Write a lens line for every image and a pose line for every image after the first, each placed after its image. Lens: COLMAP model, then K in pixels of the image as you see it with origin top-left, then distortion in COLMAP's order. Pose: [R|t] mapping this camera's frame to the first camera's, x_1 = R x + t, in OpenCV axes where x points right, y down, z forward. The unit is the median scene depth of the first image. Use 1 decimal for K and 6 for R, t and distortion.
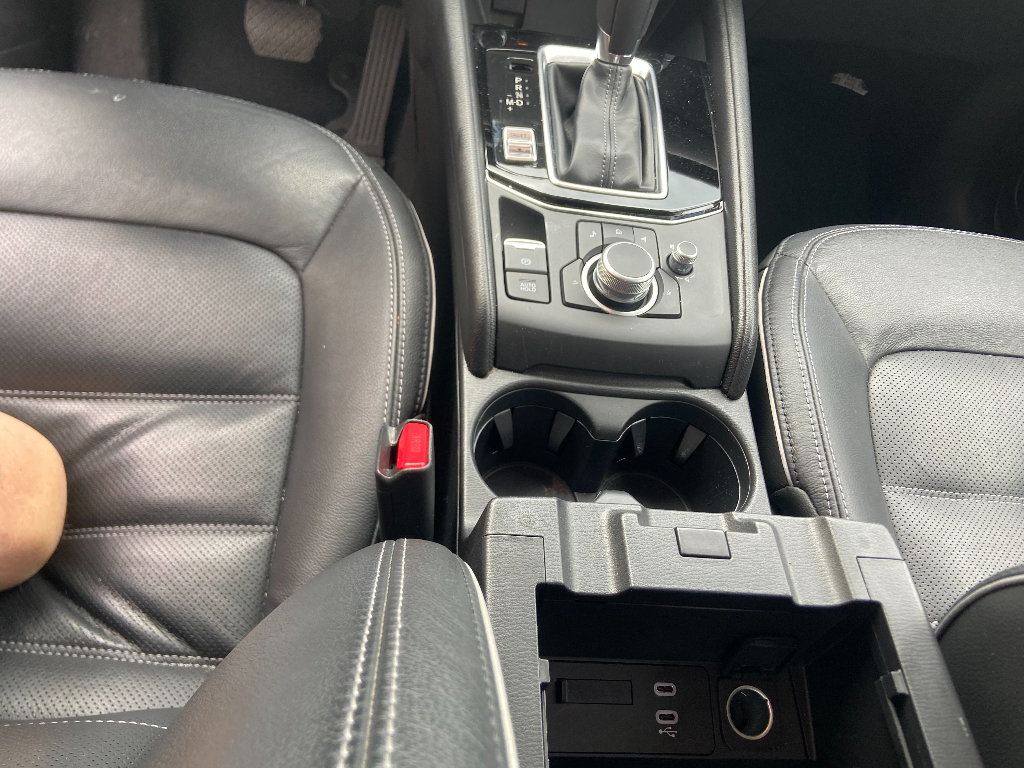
lens RADIAL K [[770.5, 0, 518.2], [0, 770.5, 382.7], [0, 0, 1]] dist [0.123389, -0.157046]
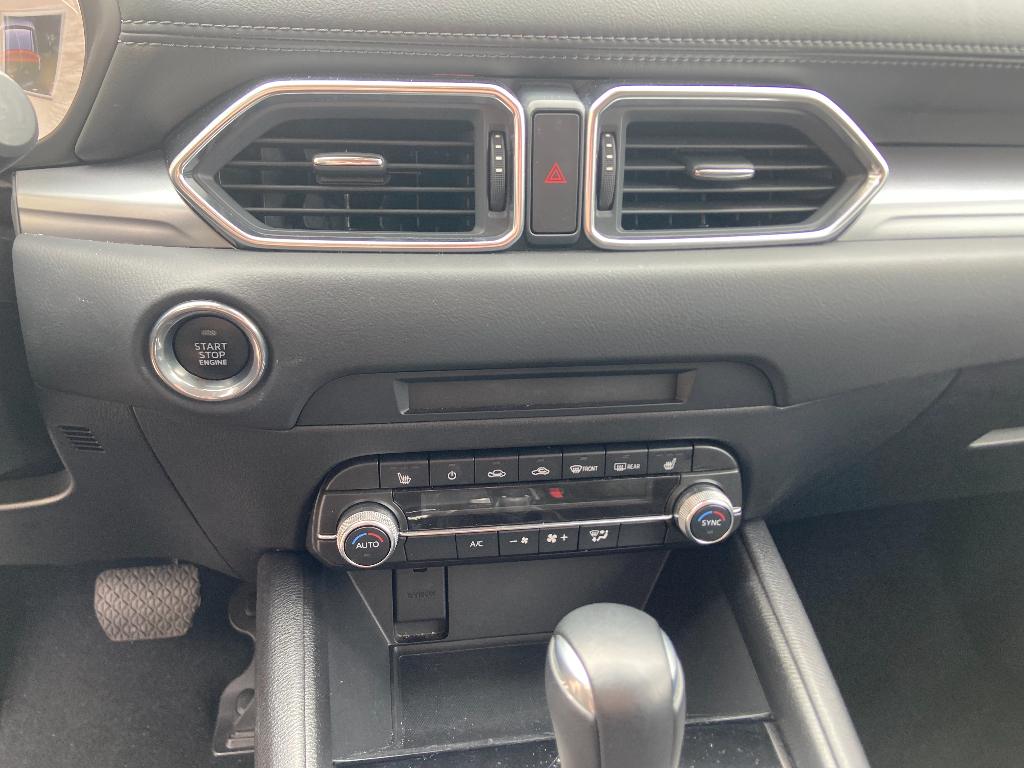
lens RADIAL K [[770.5, 0, 511.9], [0, 770.5, 385.2], [0, 0, 1]] dist [0.123389, -0.157046]
pose [[0.982464, -0.184477, 0.027067, 0.109079], [0.180536, 0.904935, -0.385356, -0.546004], [0.046595, 0.383485, 0.922371, 0.484900]]
